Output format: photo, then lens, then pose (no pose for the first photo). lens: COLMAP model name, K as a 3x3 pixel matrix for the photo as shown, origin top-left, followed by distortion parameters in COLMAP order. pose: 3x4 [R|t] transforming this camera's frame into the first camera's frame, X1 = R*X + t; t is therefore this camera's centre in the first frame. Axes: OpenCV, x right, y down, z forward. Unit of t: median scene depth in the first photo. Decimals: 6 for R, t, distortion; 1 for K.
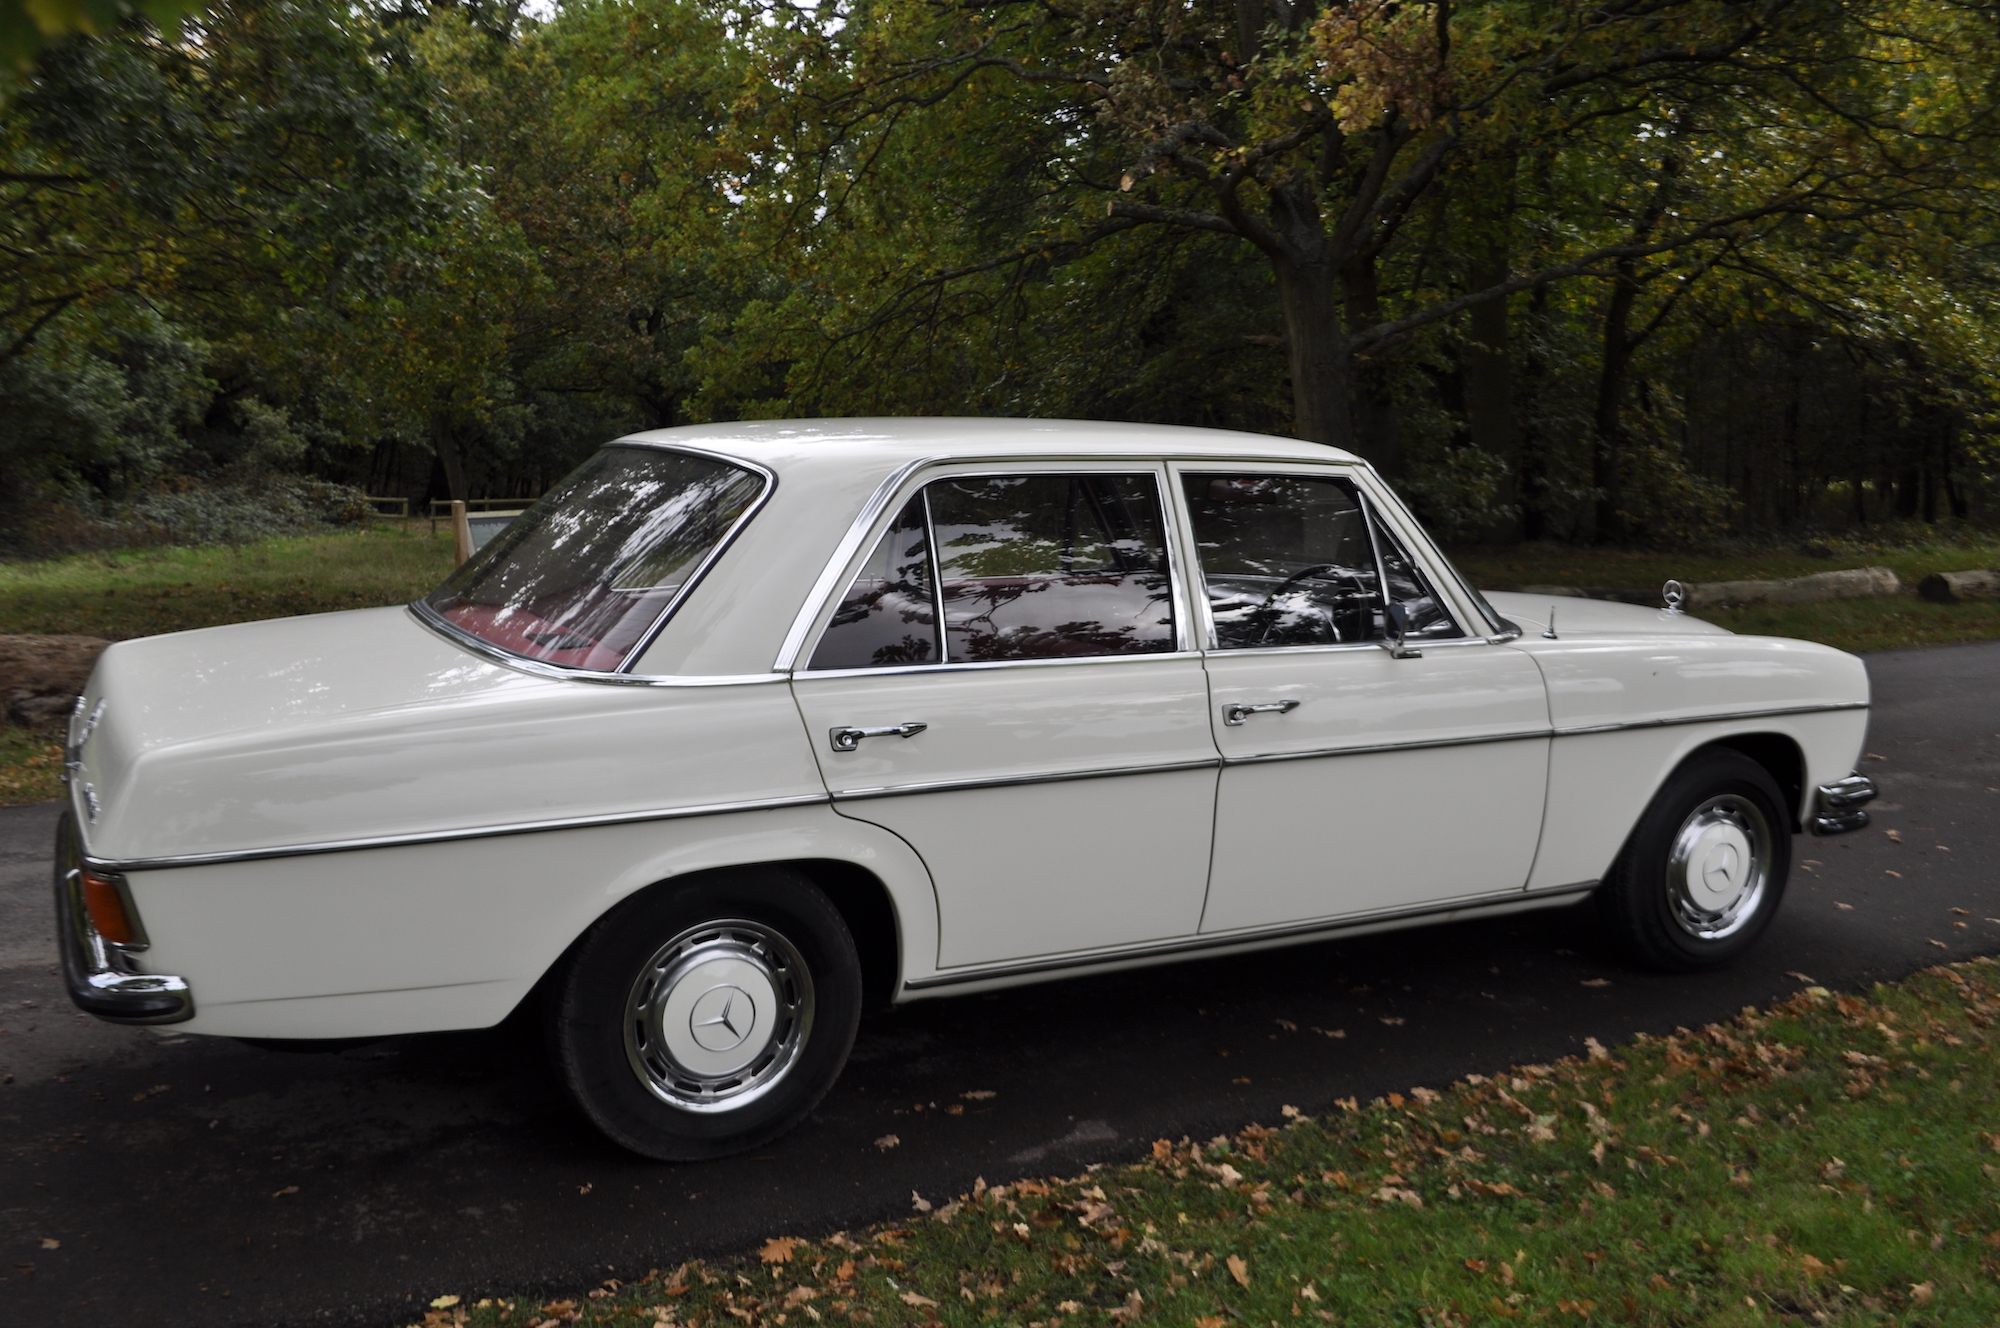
lens RADIAL K [[1878.0, 0, 1002.4], [0, 1878.0, 688.2], [0, 0, 1]] dist [-0.076817, 0.031150]
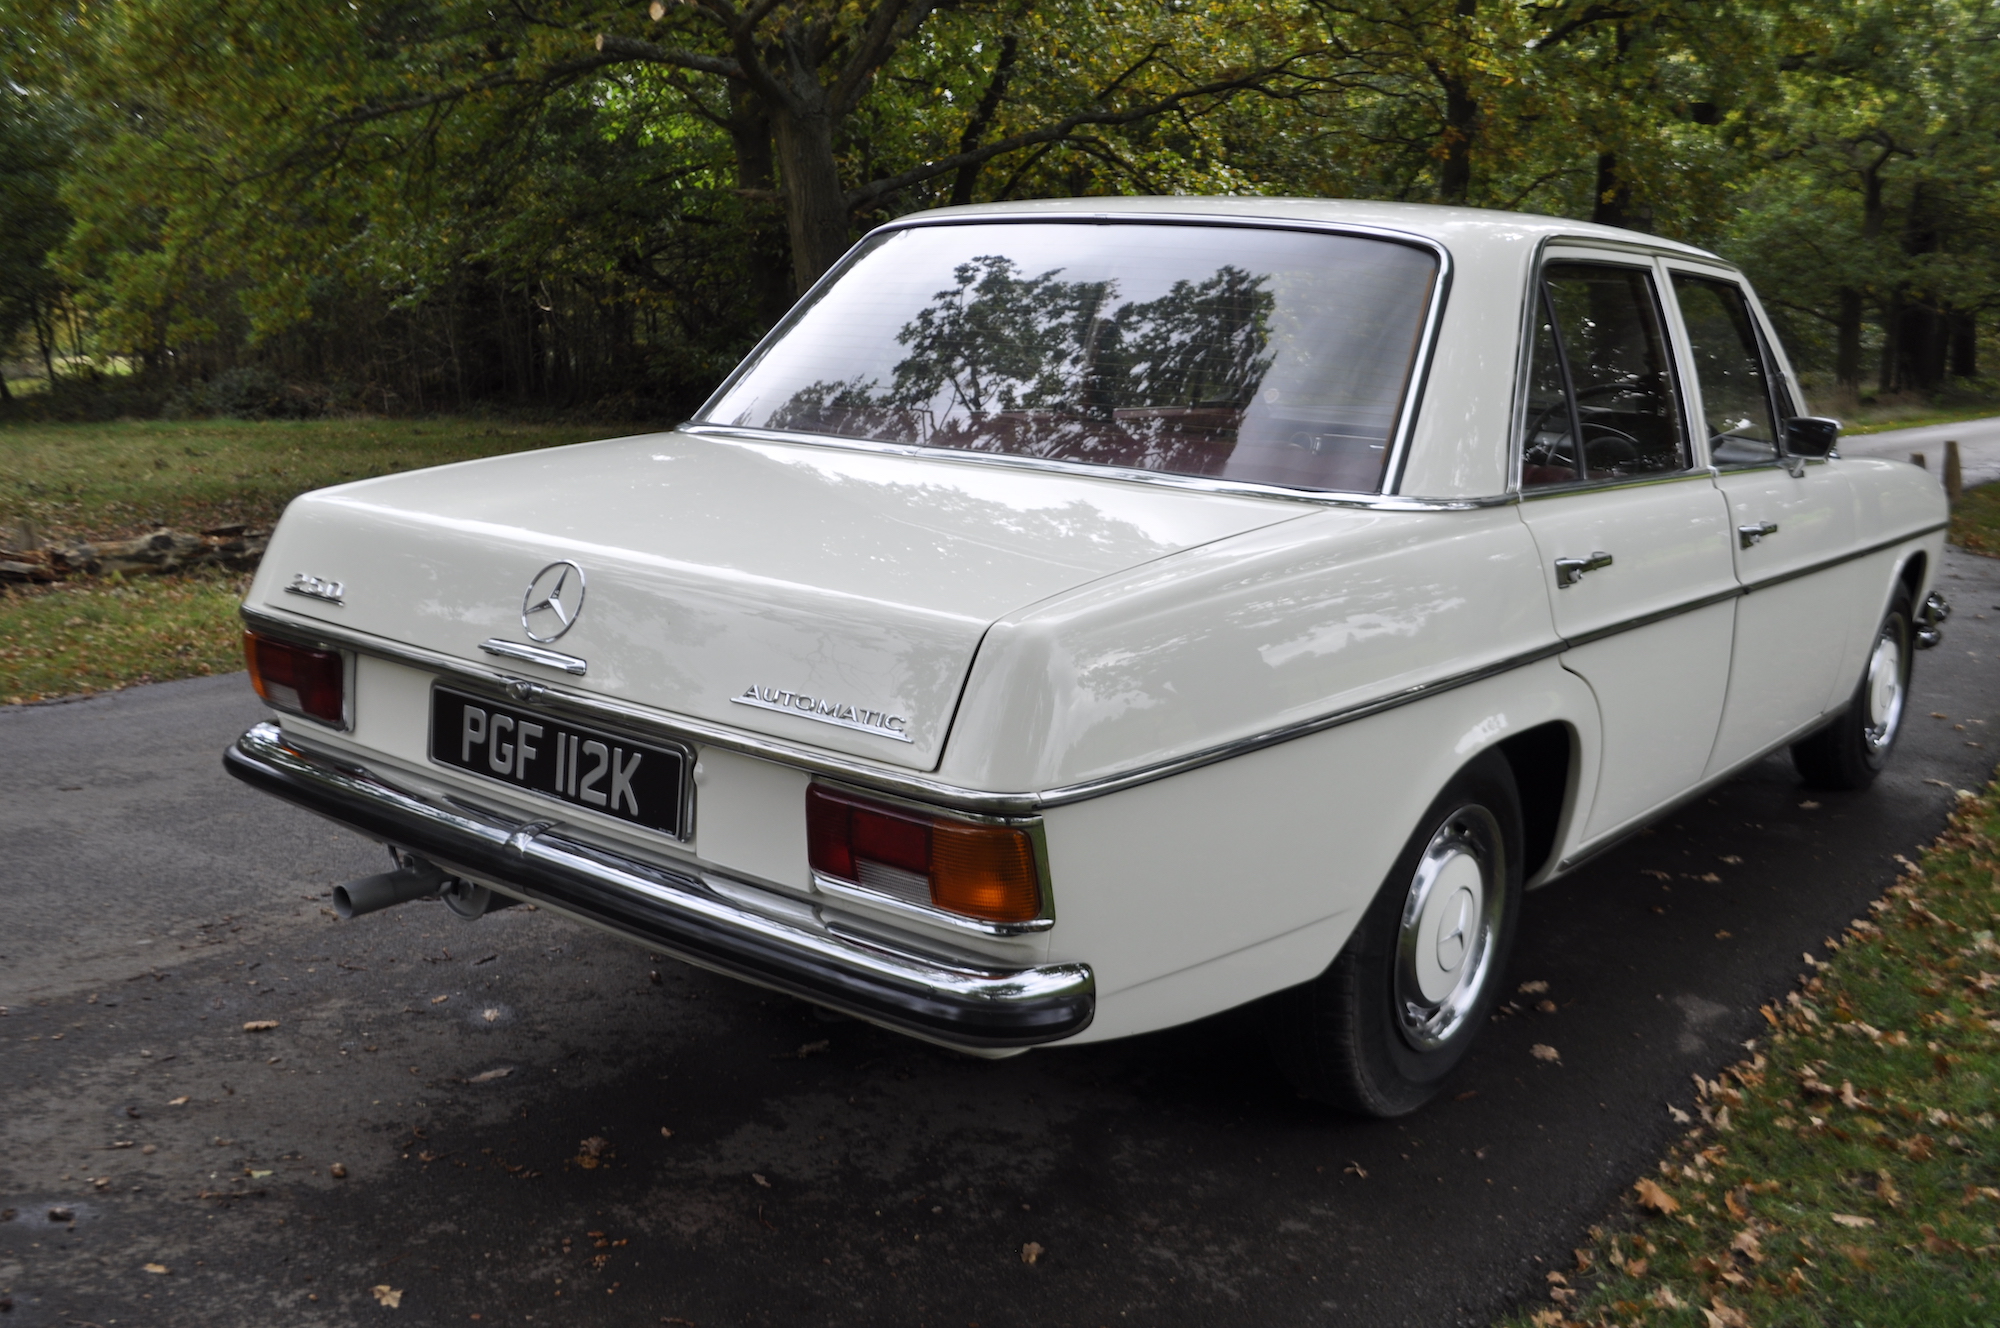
lens RADIAL K [[1878.0, 0, 1002.4], [0, 1878.0, 688.2], [0, 0, 1]] dist [-0.076817, 0.031150]
pose [[0.915206, -0.066642, 0.397439, -0.214669], [0.042113, 0.996648, 0.070140, 0.003131], [-0.400781, -0.047455, 0.914944, 0.118220]]
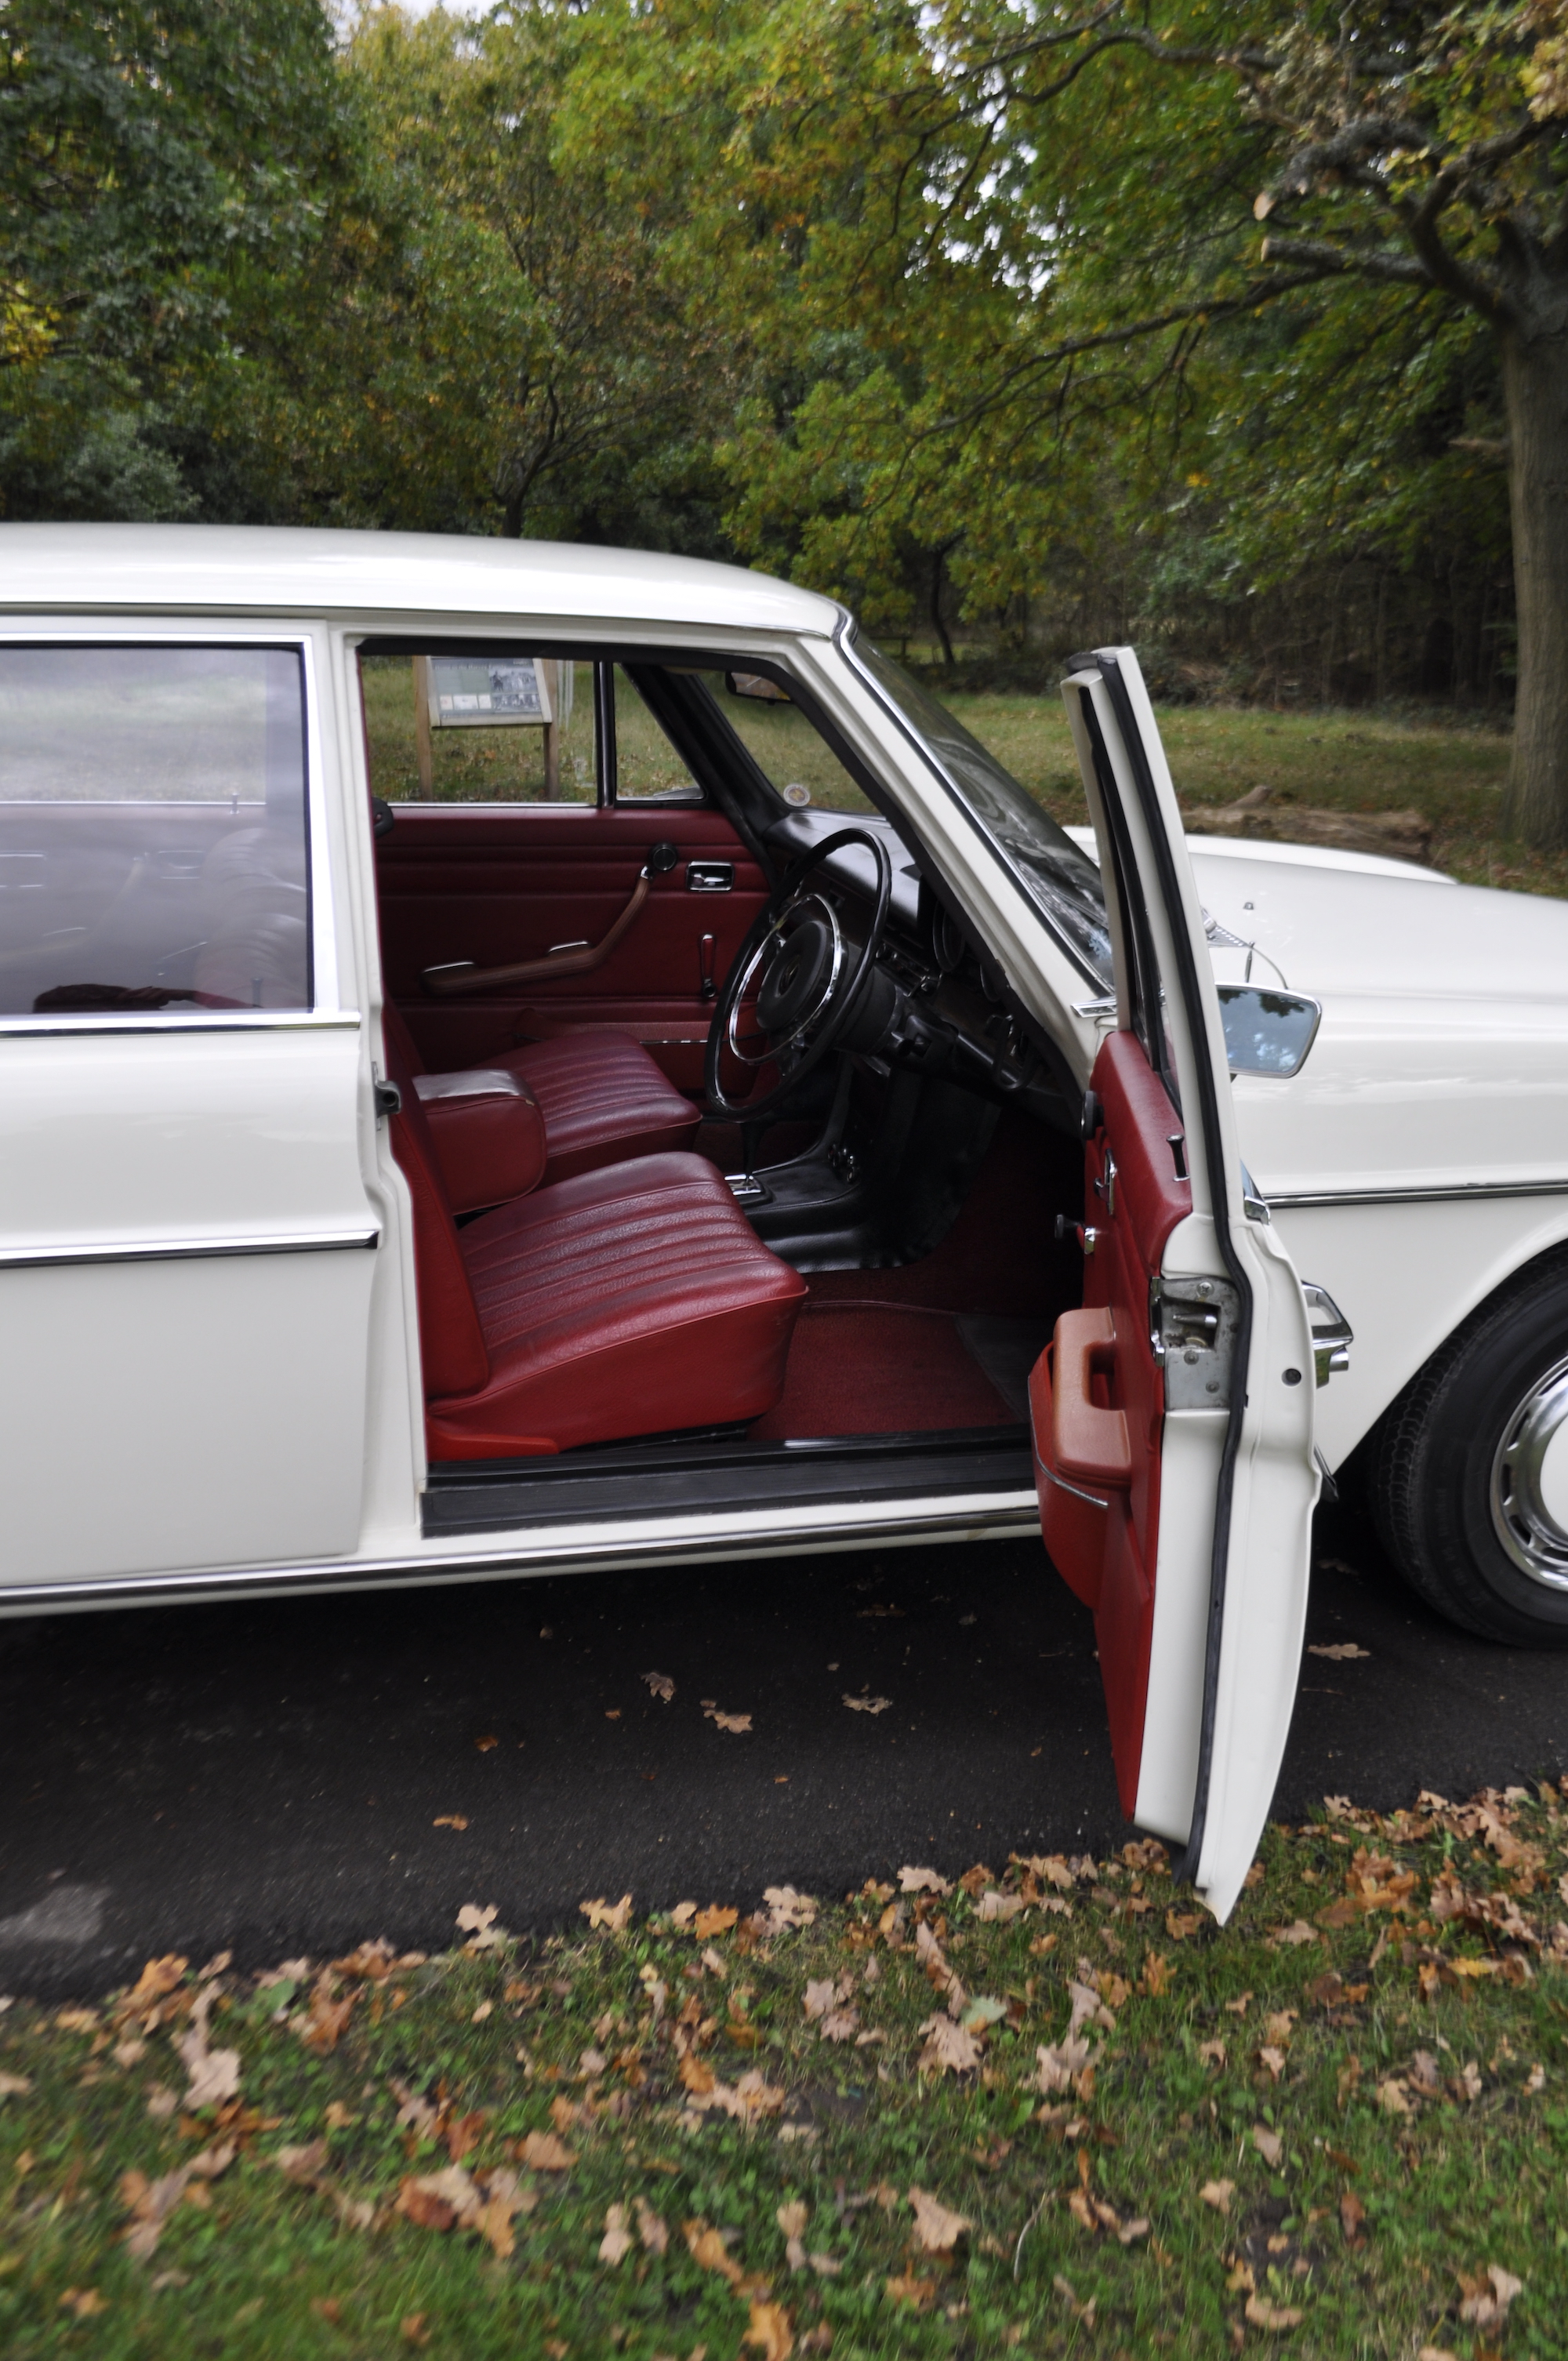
lens RADIAL K [[2216.8, 0, 784.0], [0, 2216.8, 1180.5], [0, 0, 1]] dist [-0.076817, 0.031150]
pose [[0.973251, 0.087132, -0.212580, 0.129607], [-0.056955, 0.987913, 0.144167, -0.025126], [0.222572, -0.128203, 0.966450, 0.170013]]
